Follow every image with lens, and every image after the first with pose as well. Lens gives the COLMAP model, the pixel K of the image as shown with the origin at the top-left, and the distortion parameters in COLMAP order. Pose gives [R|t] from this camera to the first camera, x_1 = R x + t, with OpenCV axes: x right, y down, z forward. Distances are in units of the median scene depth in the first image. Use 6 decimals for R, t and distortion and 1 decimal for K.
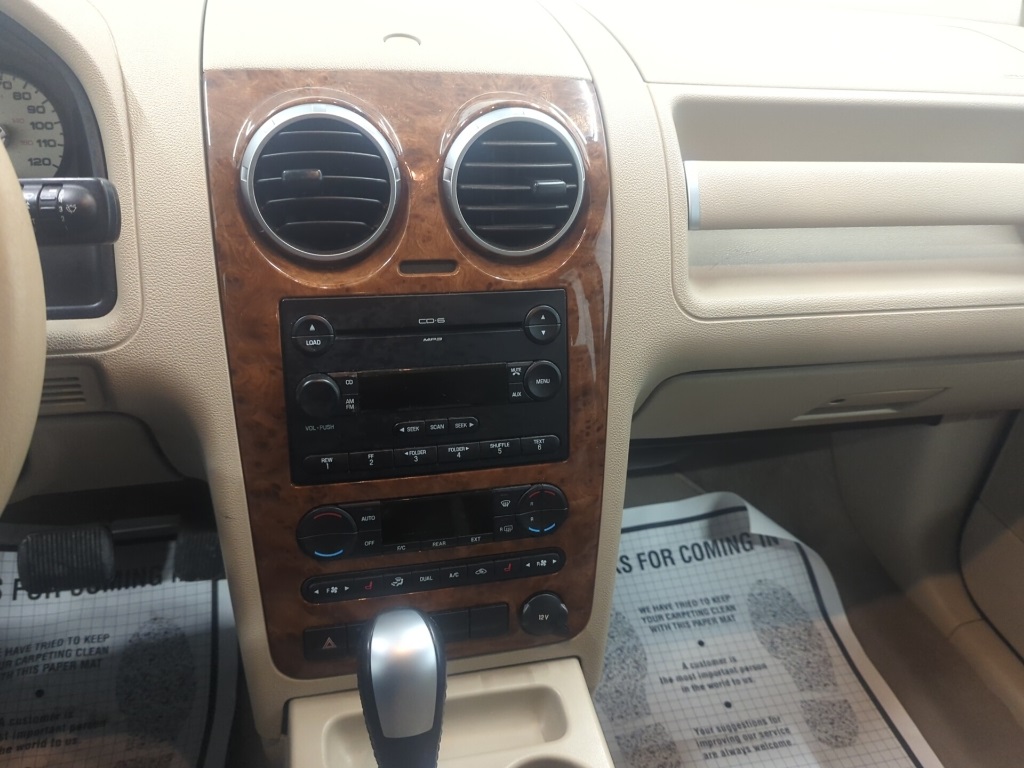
lens RADIAL K [[827.0, 0, 518.3], [0, 827.0, 385.8], [0, 0, 1]] dist [0.034141, 0.011962]
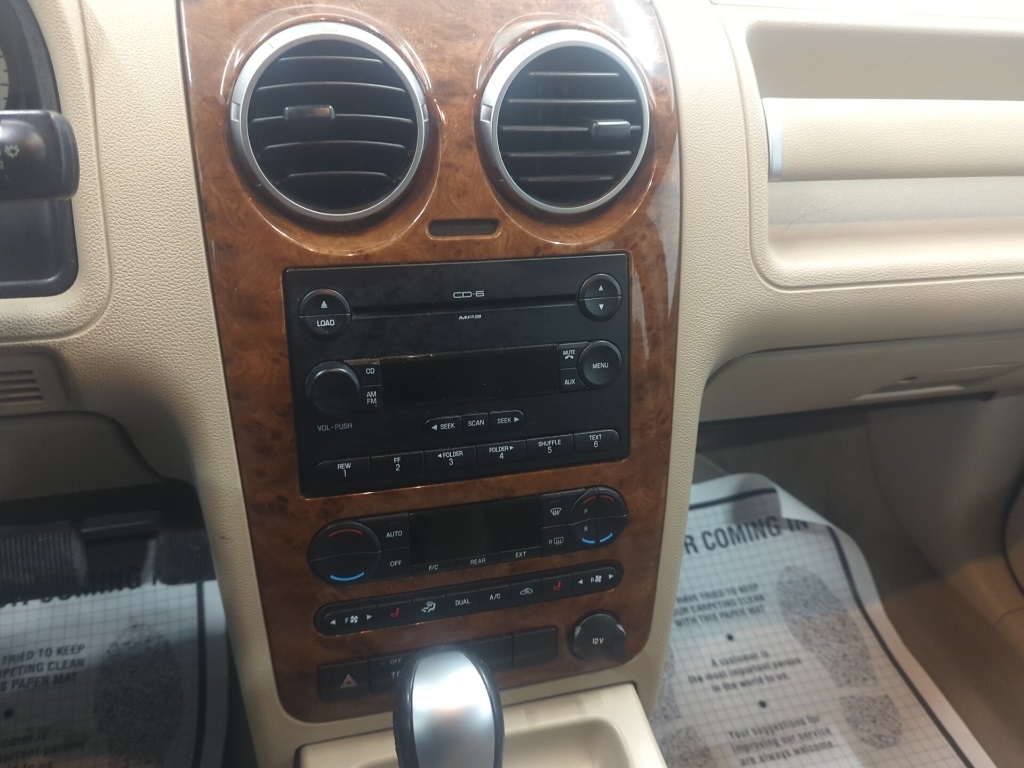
lens RADIAL K [[840.8, 0, 524.3], [0, 840.8, 383.5], [0, 0, 1]] dist [0.032279, -0.008045]
pose [[0.999494, -0.014542, 0.028291, -0.065223], [0.013647, 0.999409, 0.031556, -0.013832], [-0.028733, -0.031154, 0.999101, 0.143155]]
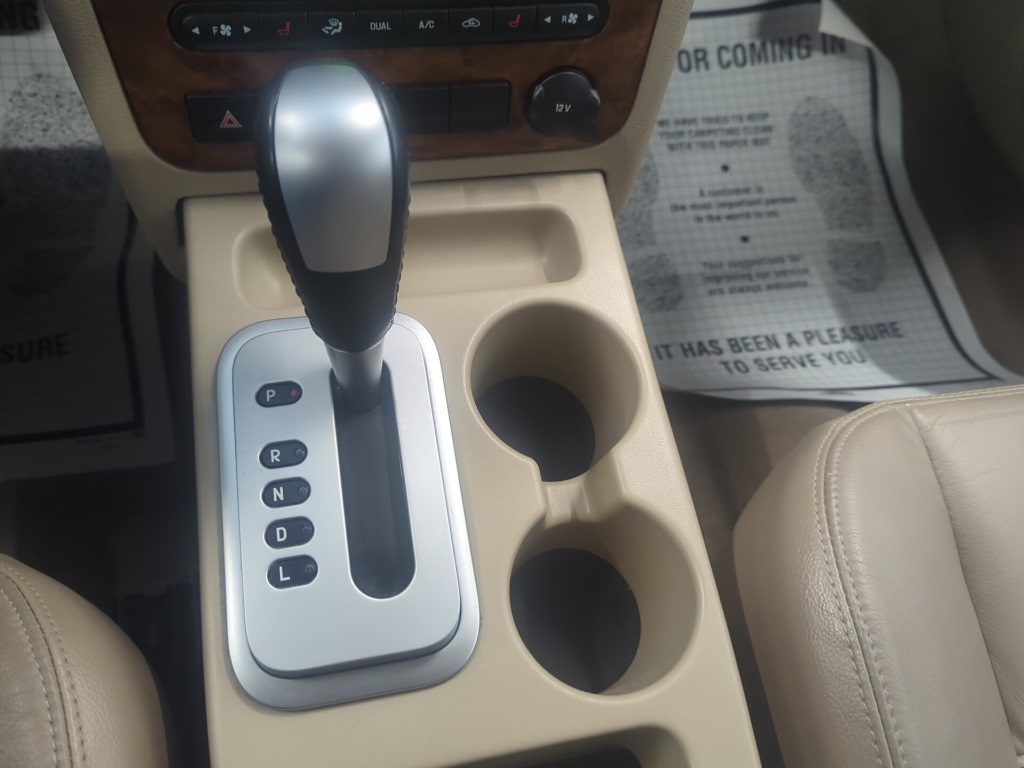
lens RADIAL K [[857.5, 0, 516.0], [0, 857.5, 384.9], [0, 0, 1]] dist [0.007032, 0.003324]
pose [[0.997088, 0.065088, 0.039730, -0.018908], [-0.076251, 0.844925, 0.529423, 0.106896], [0.000890, -0.530911, 0.847427, 0.308349]]
